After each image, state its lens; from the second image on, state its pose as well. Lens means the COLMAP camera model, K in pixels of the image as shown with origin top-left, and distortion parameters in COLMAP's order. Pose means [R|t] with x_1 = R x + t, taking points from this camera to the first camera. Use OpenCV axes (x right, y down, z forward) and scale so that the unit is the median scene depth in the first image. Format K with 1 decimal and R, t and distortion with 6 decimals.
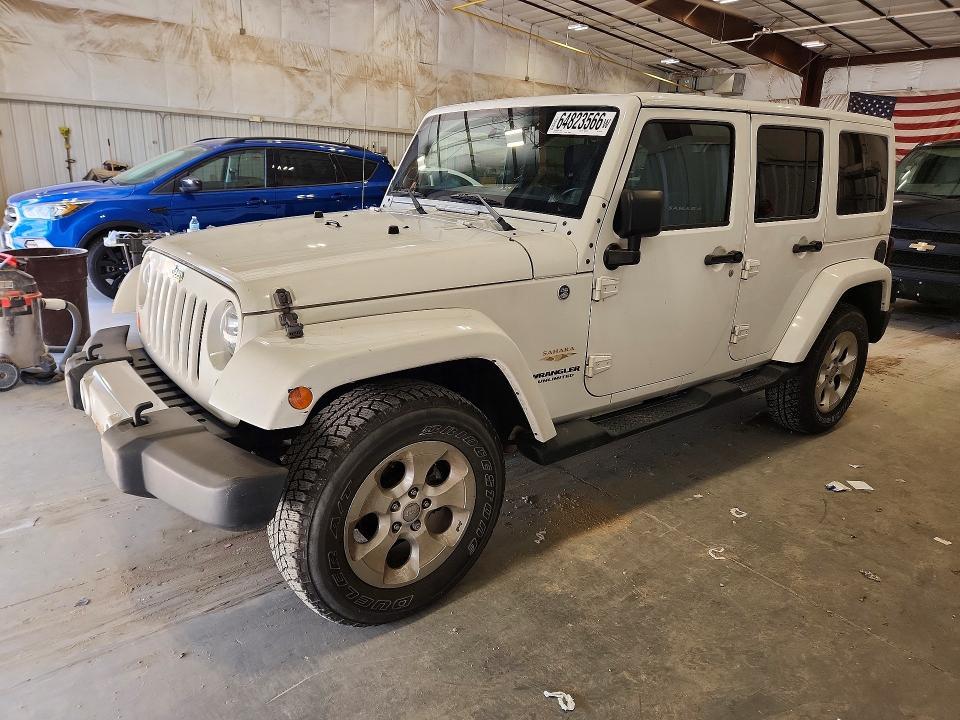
lens RADIAL K [[646.6, 0, 480.0], [0, 646.6, 360.0], [0, 0, 1]] dist [0.010920, 0.001809]
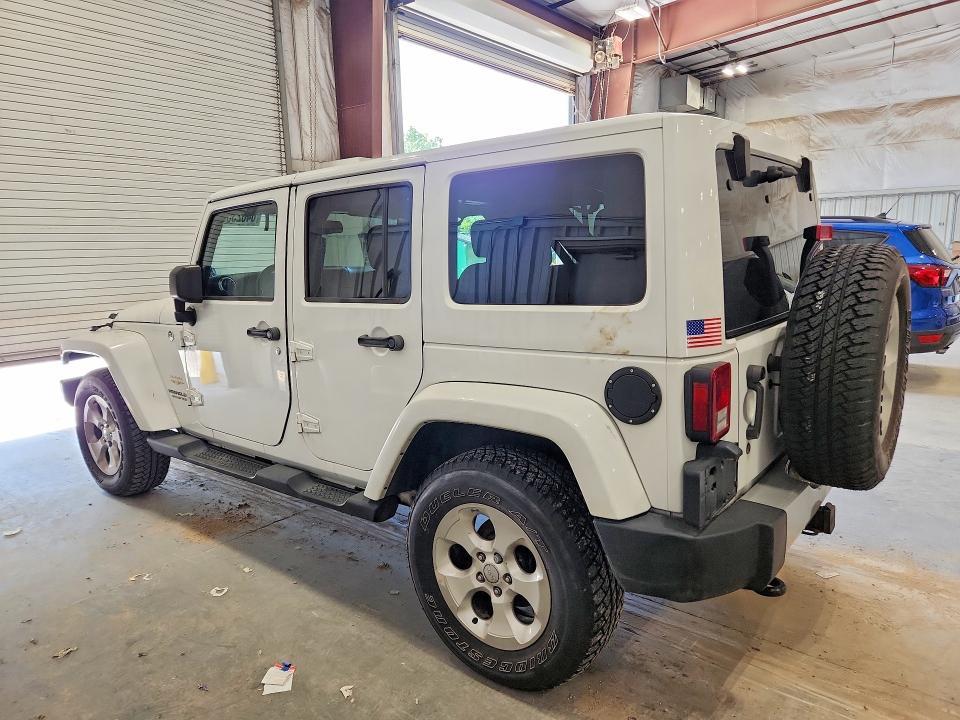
lens RADIAL K [[646.6, 0, 480.0], [0, 646.6, 360.0], [0, 0, 1]] dist [0.010920, 0.001809]
pose [[0.238458, 0.128010, -0.962679, 0.281334], [-0.251083, 0.965698, 0.066218, -0.053210], [0.938134, 0.225922, 0.262419, 0.211765]]
